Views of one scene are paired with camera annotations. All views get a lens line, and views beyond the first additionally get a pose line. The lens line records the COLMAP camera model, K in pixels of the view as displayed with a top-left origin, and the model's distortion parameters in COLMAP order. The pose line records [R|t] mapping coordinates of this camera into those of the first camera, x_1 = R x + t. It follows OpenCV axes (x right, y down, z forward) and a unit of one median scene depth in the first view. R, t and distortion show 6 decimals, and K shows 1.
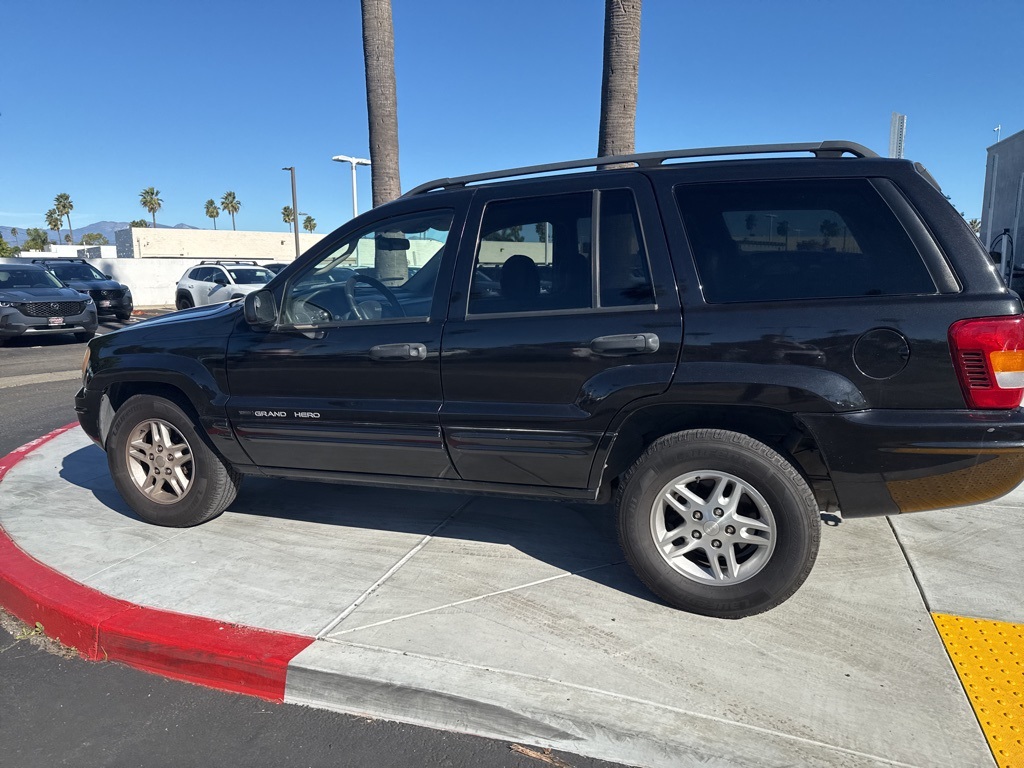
lens RADIAL K [[716.5, 0, 508.3], [0, 716.5, 386.3], [0, 0, 1]] dist [0.026718, -0.033283]
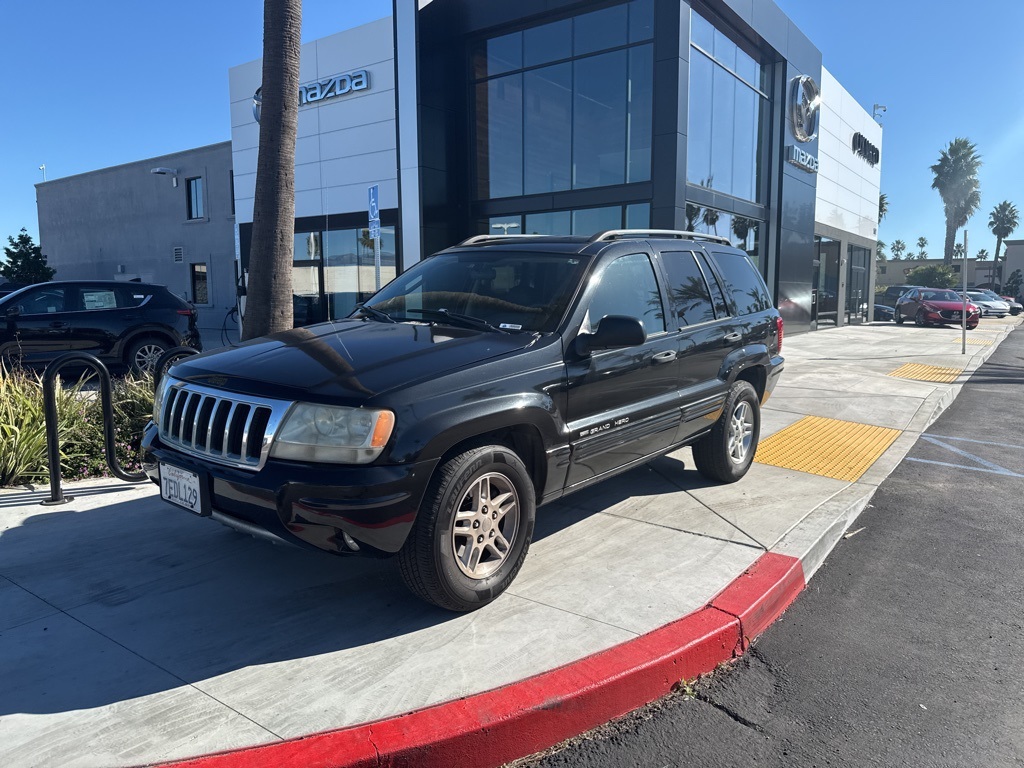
lens RADIAL K [[713.3, 0, 503.9], [0, 713.3, 374.6], [0, 0, 1]] dist [0.061394, -0.091203]
pose [[0.316097, -0.094839, 0.943975, -1.589443], [0.151162, 0.987315, 0.048576, -0.133443], [-0.936607, 0.127338, 0.326423, 0.884788]]
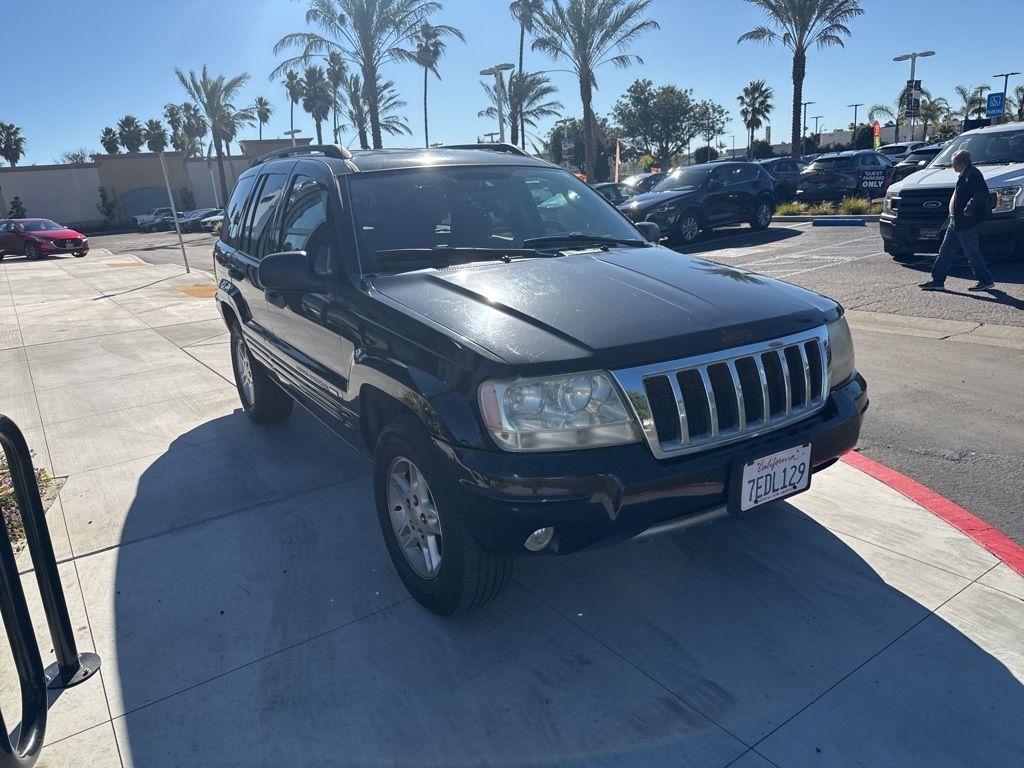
lens RADIAL K [[723.0, 0, 504.1], [0, 723.0, 387.6], [0, 0, 1]] dist [0.013377, -0.019983]
pose [[-0.789572, -0.098939, 0.605629, -1.027100], [0.178386, 0.907293, 0.380787, -0.431943], [-0.587158, 0.408694, -0.698724, 2.335113]]
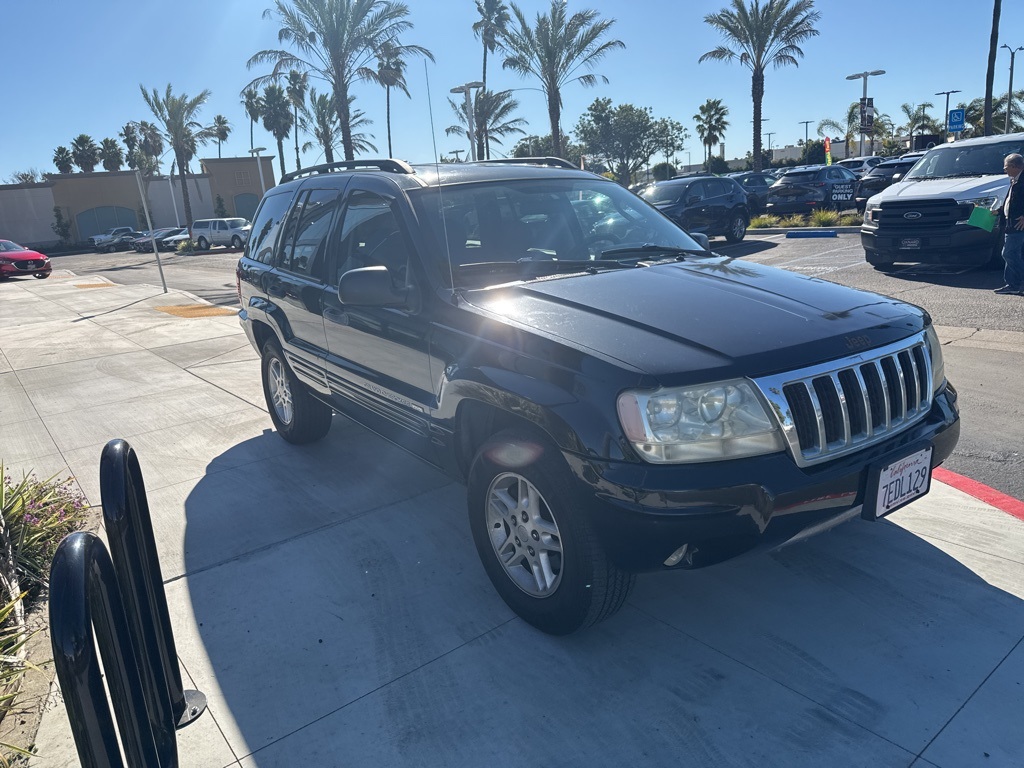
lens RADIAL K [[719.9, 0, 509.2], [0, 719.9, 382.5], [0, 0, 1]] dist [0.029165, -0.042987]
pose [[-0.823711, -0.064367, 0.563344, -0.877727], [0.178850, 0.913321, 0.365866, -0.456257], [-0.538064, 0.402122, -0.740800, 2.423923]]
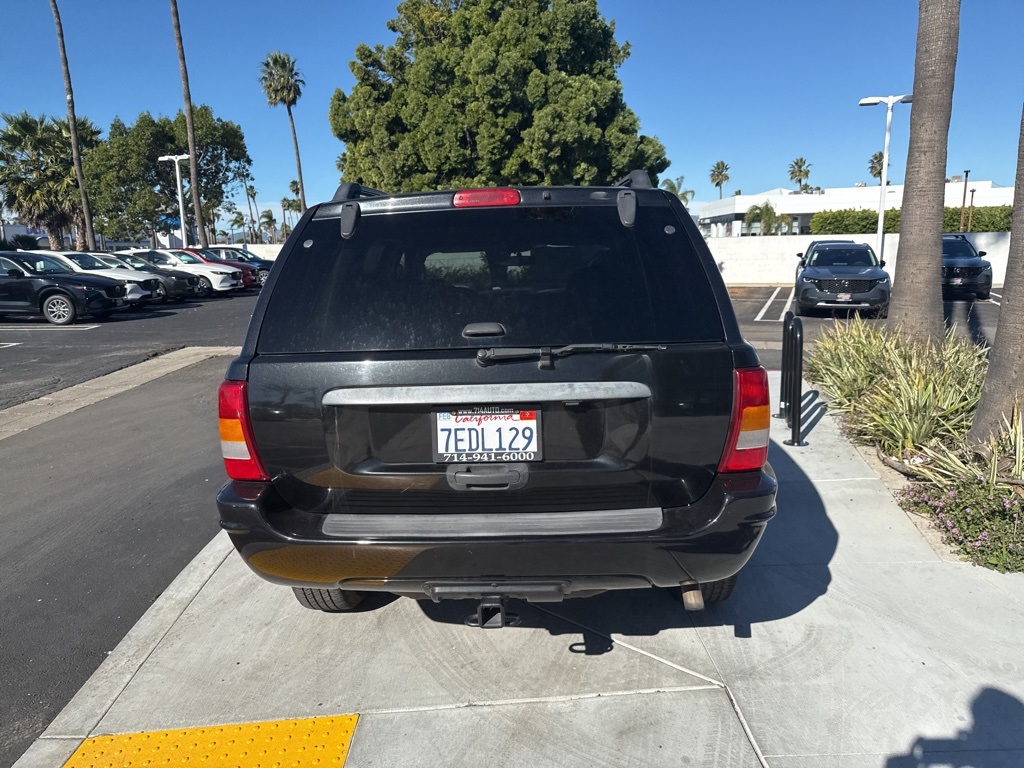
lens RADIAL K [[725.6, 0, 510.8], [0, 725.6, 378.8], [0, 0, 1]] dist [0.039563, -0.045548]
pose [[0.318179, 0.170048, -0.932655, 1.366722], [-0.140230, 0.981402, 0.131096, -0.220387], [0.937602, 0.089074, 0.336107, 0.818230]]
